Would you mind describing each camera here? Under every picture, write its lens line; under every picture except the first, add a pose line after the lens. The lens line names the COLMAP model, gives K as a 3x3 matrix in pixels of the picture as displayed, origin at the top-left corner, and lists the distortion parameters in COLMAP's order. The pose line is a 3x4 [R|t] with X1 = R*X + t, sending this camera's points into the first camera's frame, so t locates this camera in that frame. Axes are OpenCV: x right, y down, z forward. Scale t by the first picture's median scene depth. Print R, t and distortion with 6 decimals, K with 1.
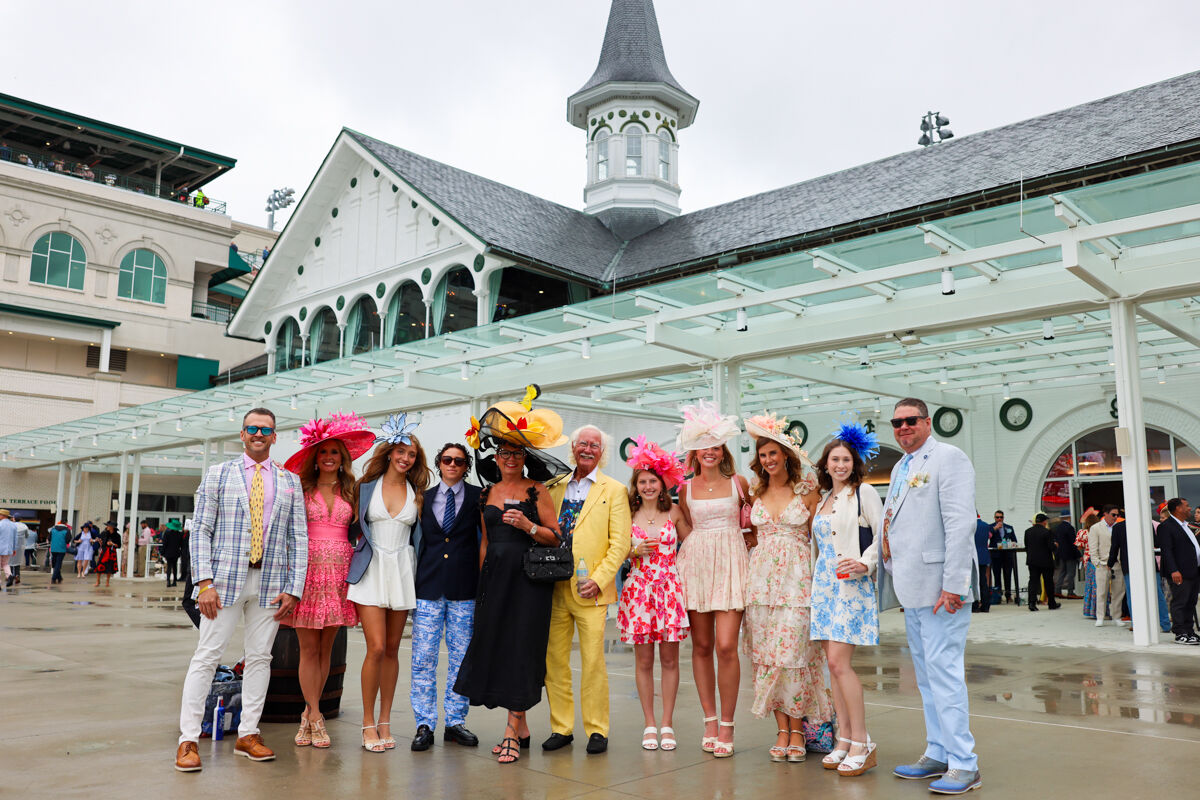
lens RADIAL K [[958.3, 0, 593.5], [0, 958.3, 402.6], [0, 0, 1]] dist [-0.032100, 0.018294]
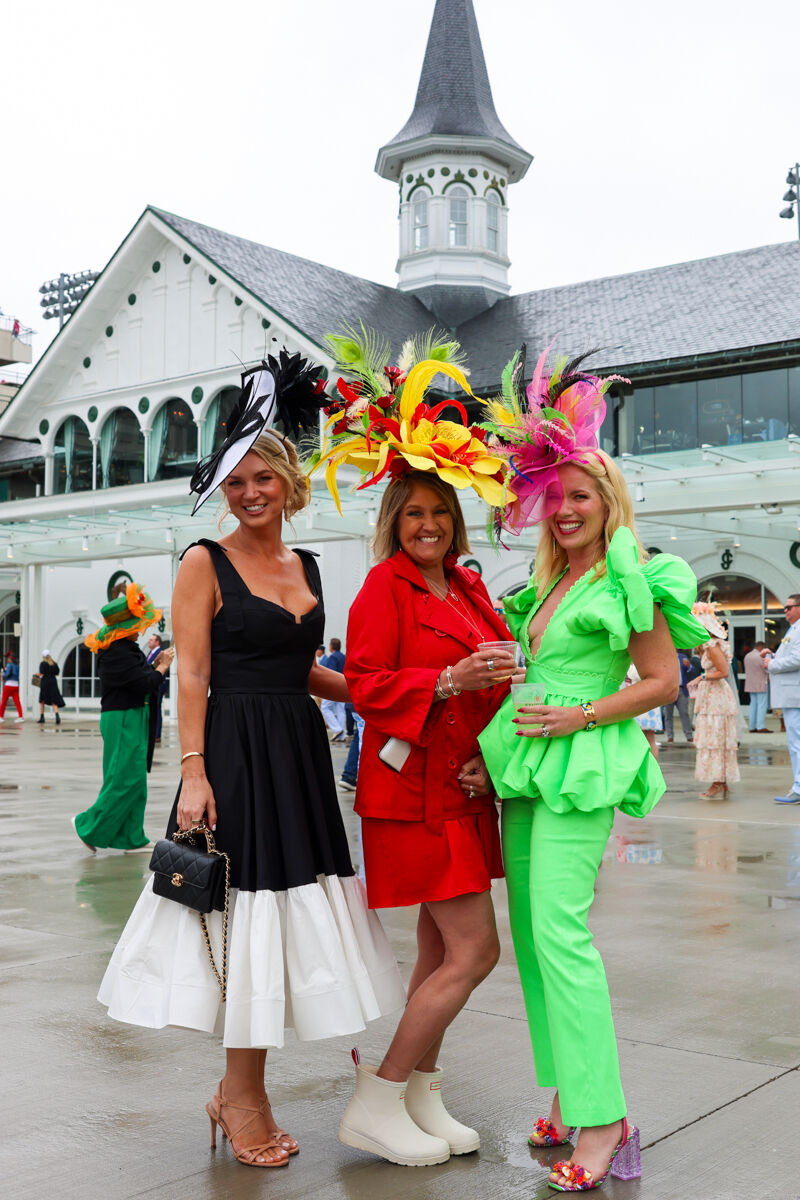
lens RADIAL K [[1447.8, 0, 406.2], [0, 1447.8, 597.7], [0, 0, 1]] dist [-0.015859, 0.000000]
pose [[0.996382, -0.000508, 0.084987, -0.114263], [-0.007753, 0.995269, 0.096847, -0.049083], [-0.084634, -0.097155, 0.991664, -0.312584]]
